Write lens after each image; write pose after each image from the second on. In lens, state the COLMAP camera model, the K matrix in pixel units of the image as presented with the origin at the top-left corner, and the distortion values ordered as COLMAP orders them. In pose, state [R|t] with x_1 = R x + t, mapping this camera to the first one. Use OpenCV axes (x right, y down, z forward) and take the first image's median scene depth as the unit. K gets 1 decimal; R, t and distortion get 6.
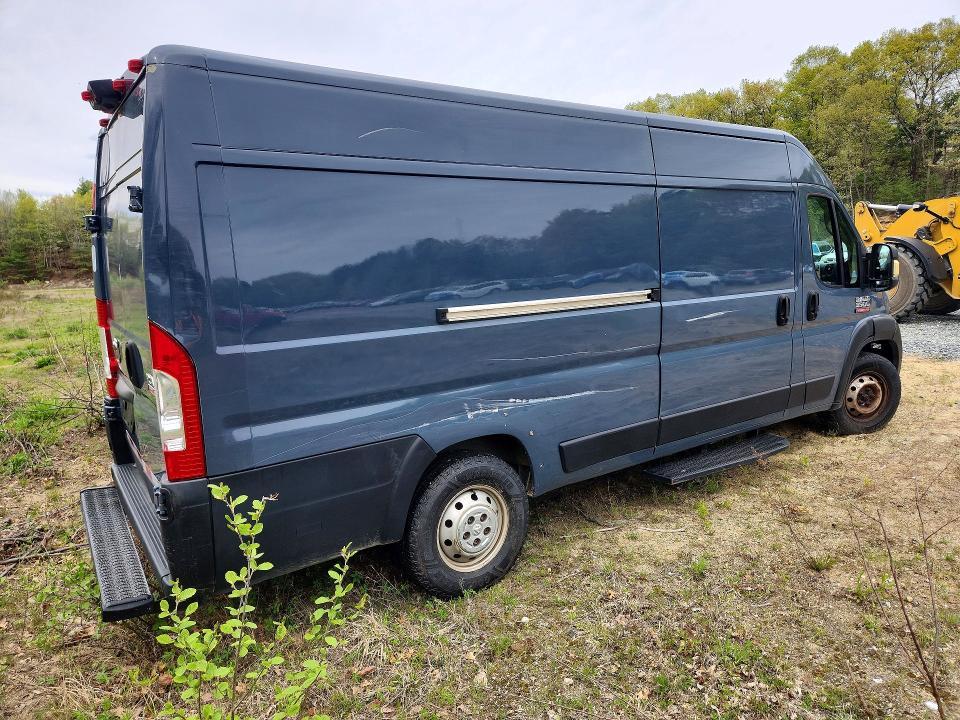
lens RADIAL K [[654.0, 0, 480.0], [0, 654.0, 360.0], [0, 0, 1]] dist [0.009862, -0.001323]
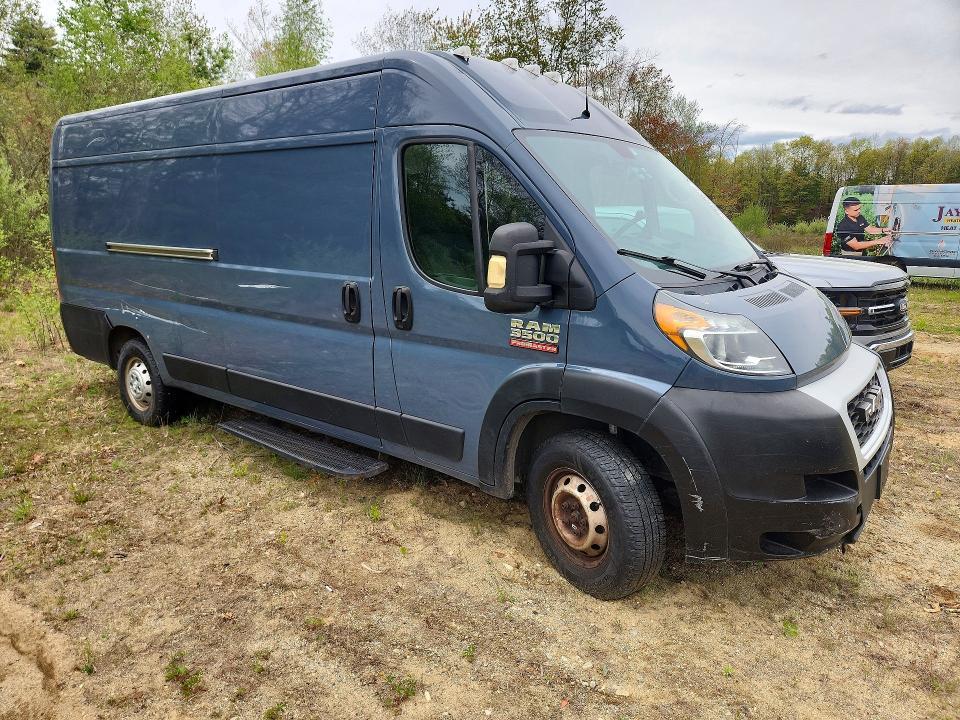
lens RADIAL K [[654.0, 0, 480.0], [0, 654.0, 360.0], [0, 0, 1]] dist [0.009862, -0.001323]
pose [[0.304995, 0.245089, -0.920277, 1.240784], [-0.175968, 0.964182, 0.198463, -0.192129], [0.935956, 0.101409, 0.337199, 0.896219]]
